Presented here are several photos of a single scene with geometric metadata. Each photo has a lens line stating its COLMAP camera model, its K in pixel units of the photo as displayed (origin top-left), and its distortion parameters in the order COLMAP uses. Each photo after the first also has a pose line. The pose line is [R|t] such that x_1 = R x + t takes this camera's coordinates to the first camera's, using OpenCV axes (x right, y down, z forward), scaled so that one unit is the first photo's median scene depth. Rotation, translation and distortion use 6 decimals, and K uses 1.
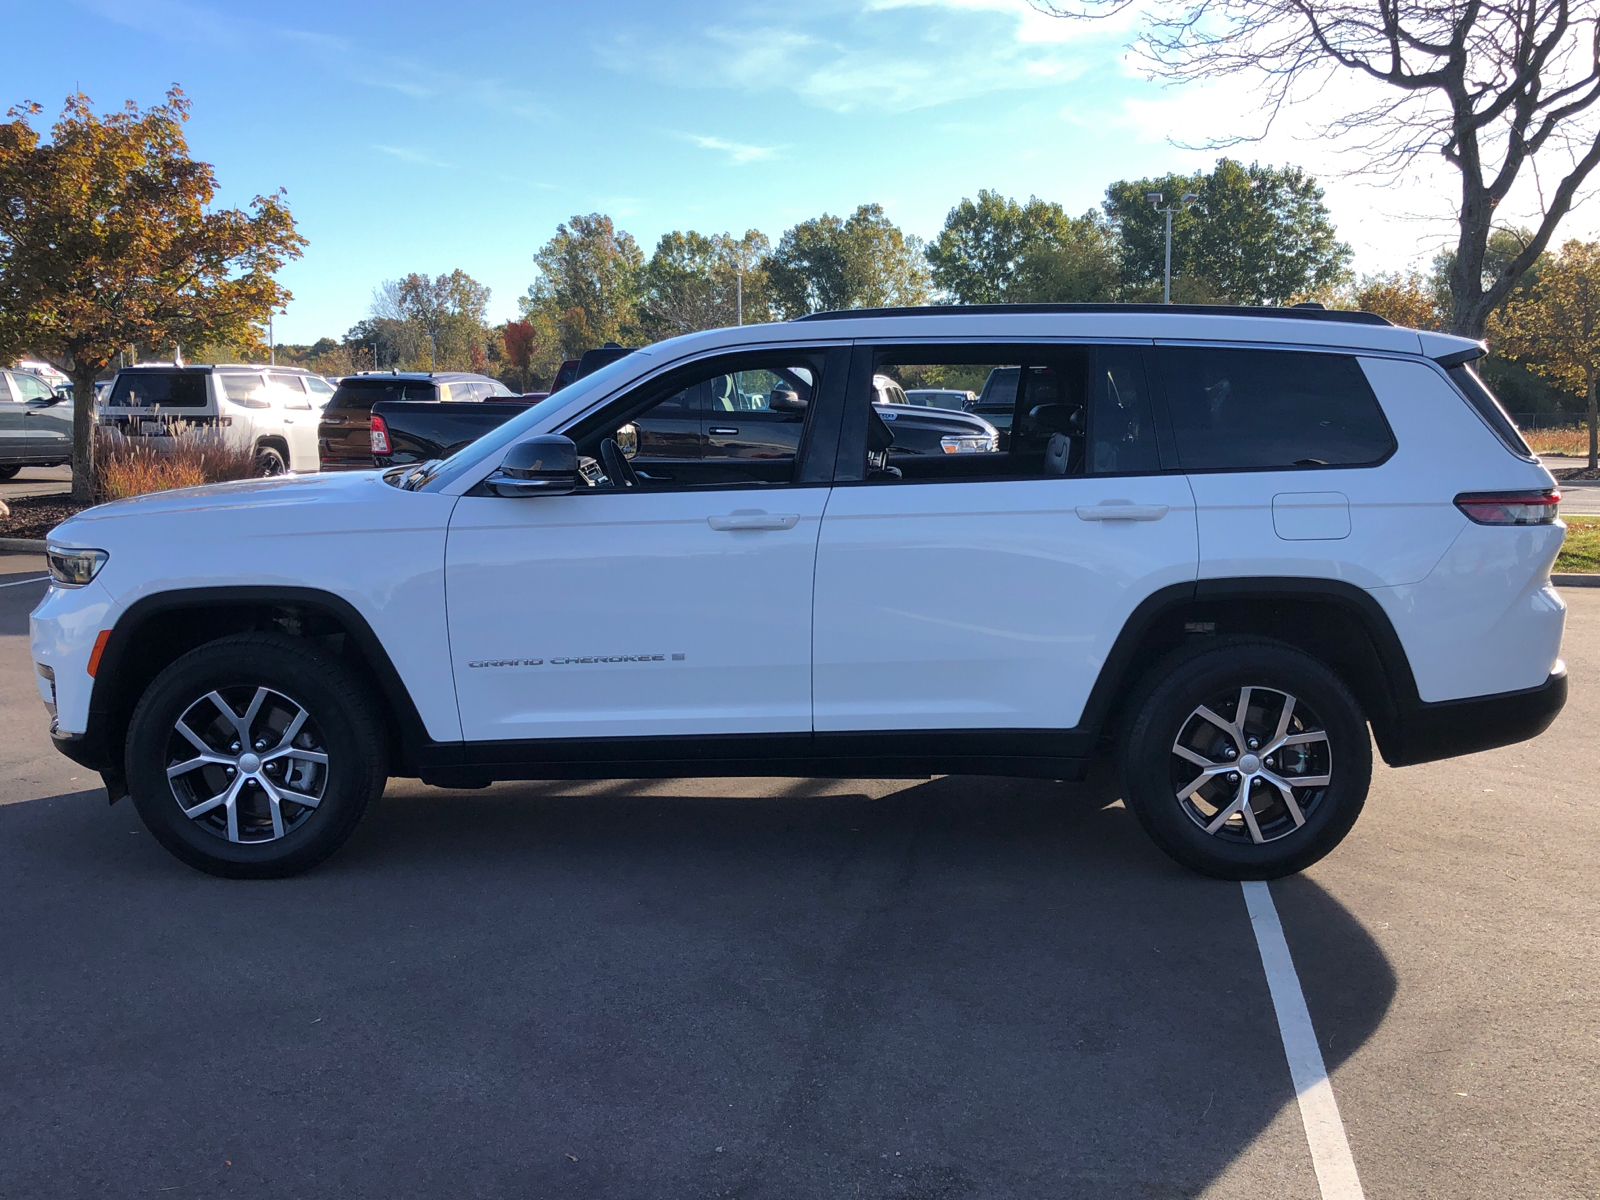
lens RADIAL K [[1577.0, 0, 800.0], [0, 1577.0, 600.0], [0, 0, 1]] dist [0.068699, -0.132483]
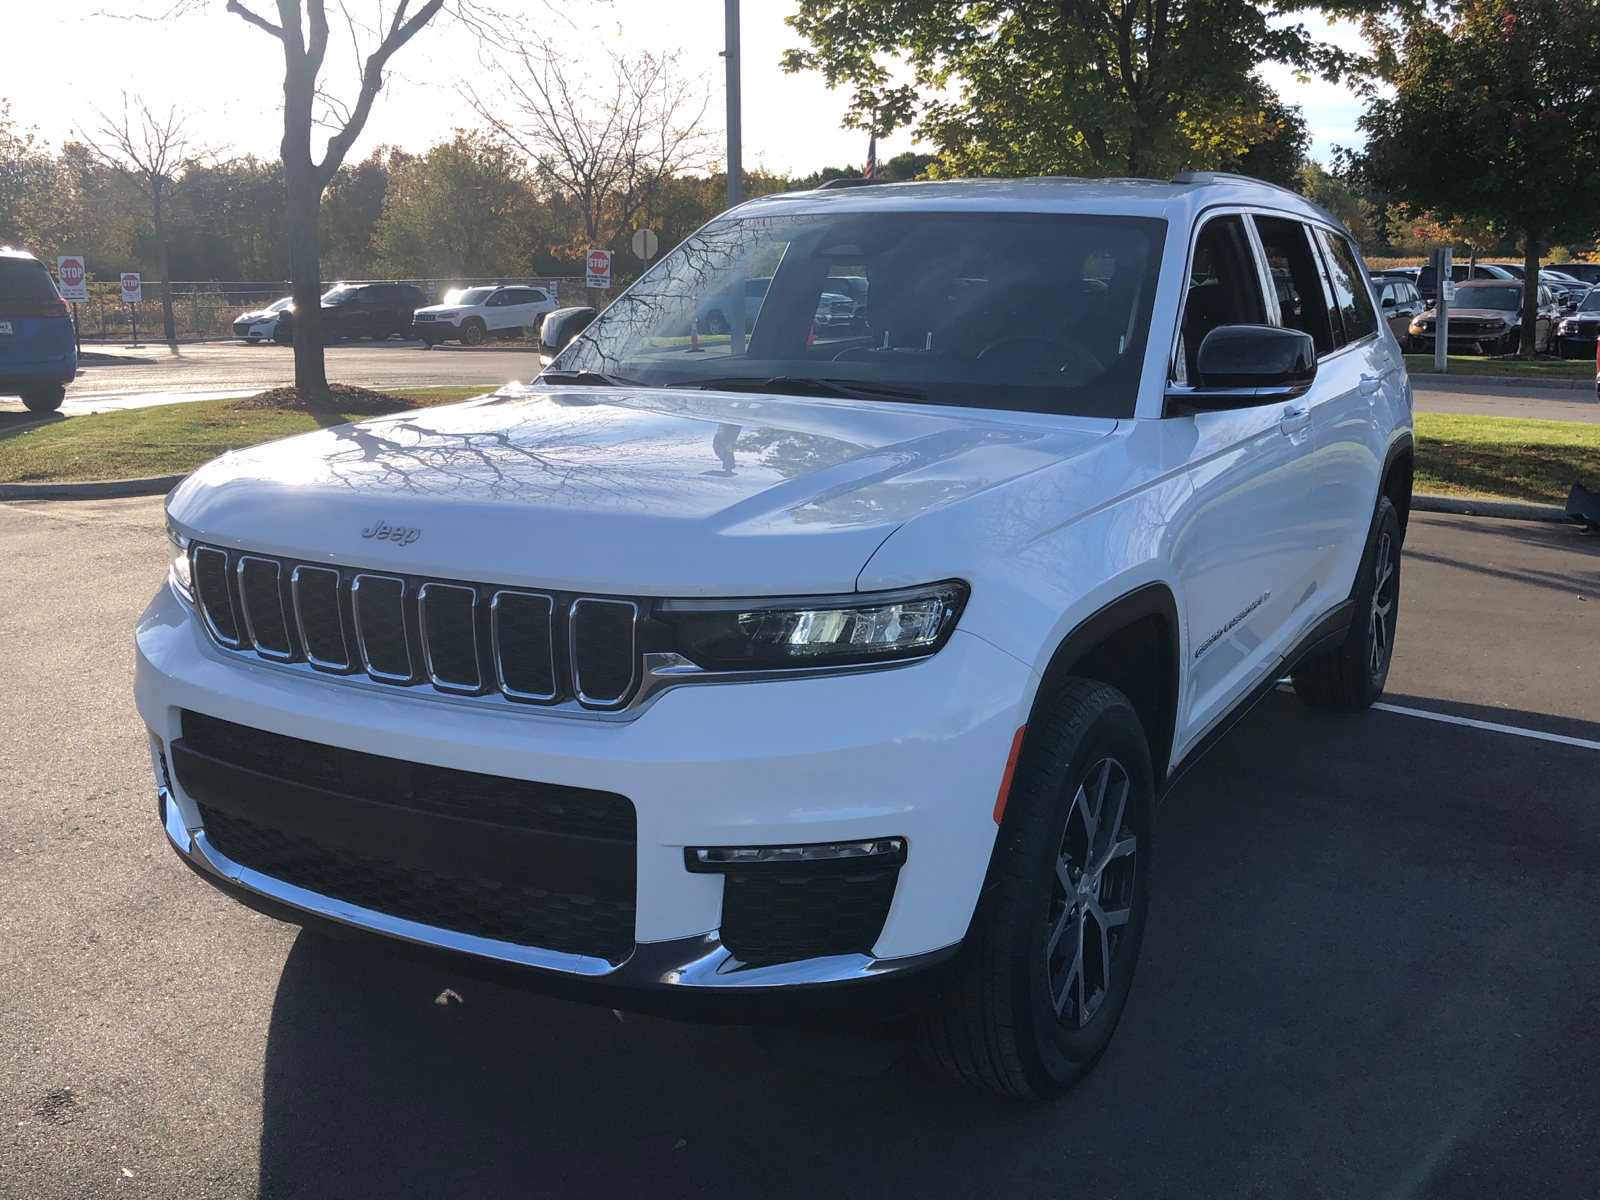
lens RADIAL K [[1577.0, 0, 800.0], [0, 1577.0, 600.0], [0, 0, 1]] dist [0.068699, -0.132483]
pose [[0.493827, -0.172419, 0.852295, -0.234302], [0.108496, 0.984703, 0.136342, -0.025913], [-0.862765, 0.025141, 0.504979, 0.207005]]
